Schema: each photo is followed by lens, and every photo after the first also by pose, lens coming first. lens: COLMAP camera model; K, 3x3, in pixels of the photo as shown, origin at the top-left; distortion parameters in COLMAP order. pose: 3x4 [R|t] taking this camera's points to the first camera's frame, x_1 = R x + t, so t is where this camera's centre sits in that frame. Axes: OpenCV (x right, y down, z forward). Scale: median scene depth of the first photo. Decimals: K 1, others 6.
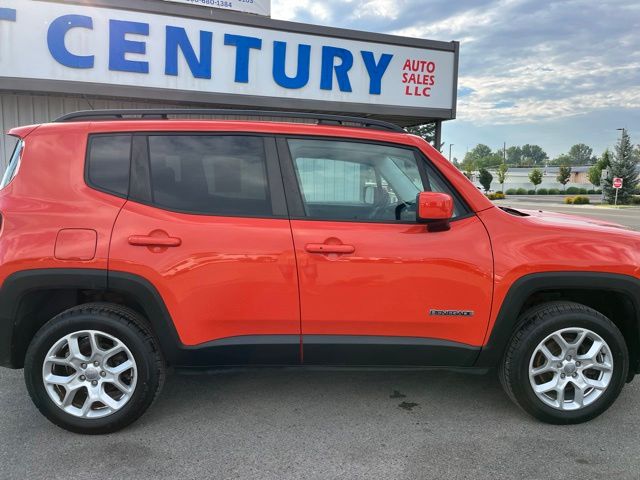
lens RADIAL K [[486.6, 0, 323.7], [0, 486.6, 241.7], [0, 0, 1]] dist [0.078120, -0.104457]
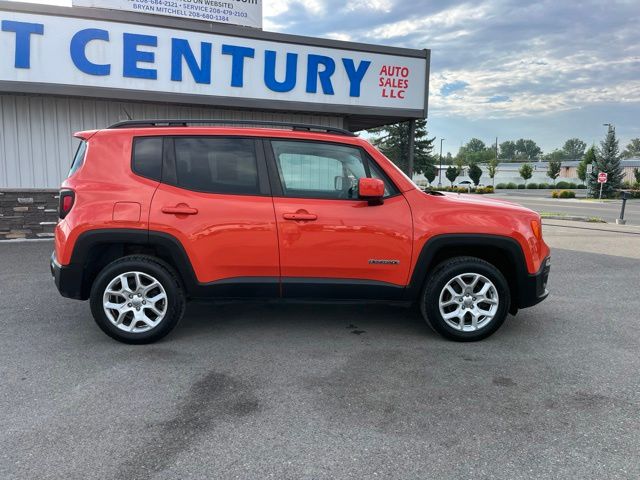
lens RADIAL K [[488.1, 0, 315.9], [0, 488.1, 242.9], [0, 0, 1]] dist [0.079179, -0.114947]
pose [[0.999990, 0.003248, -0.003206, 0.021073], [-0.003204, 0.999902, 0.013595, 0.023154], [0.003250, -0.013584, 0.999902, -0.147198]]
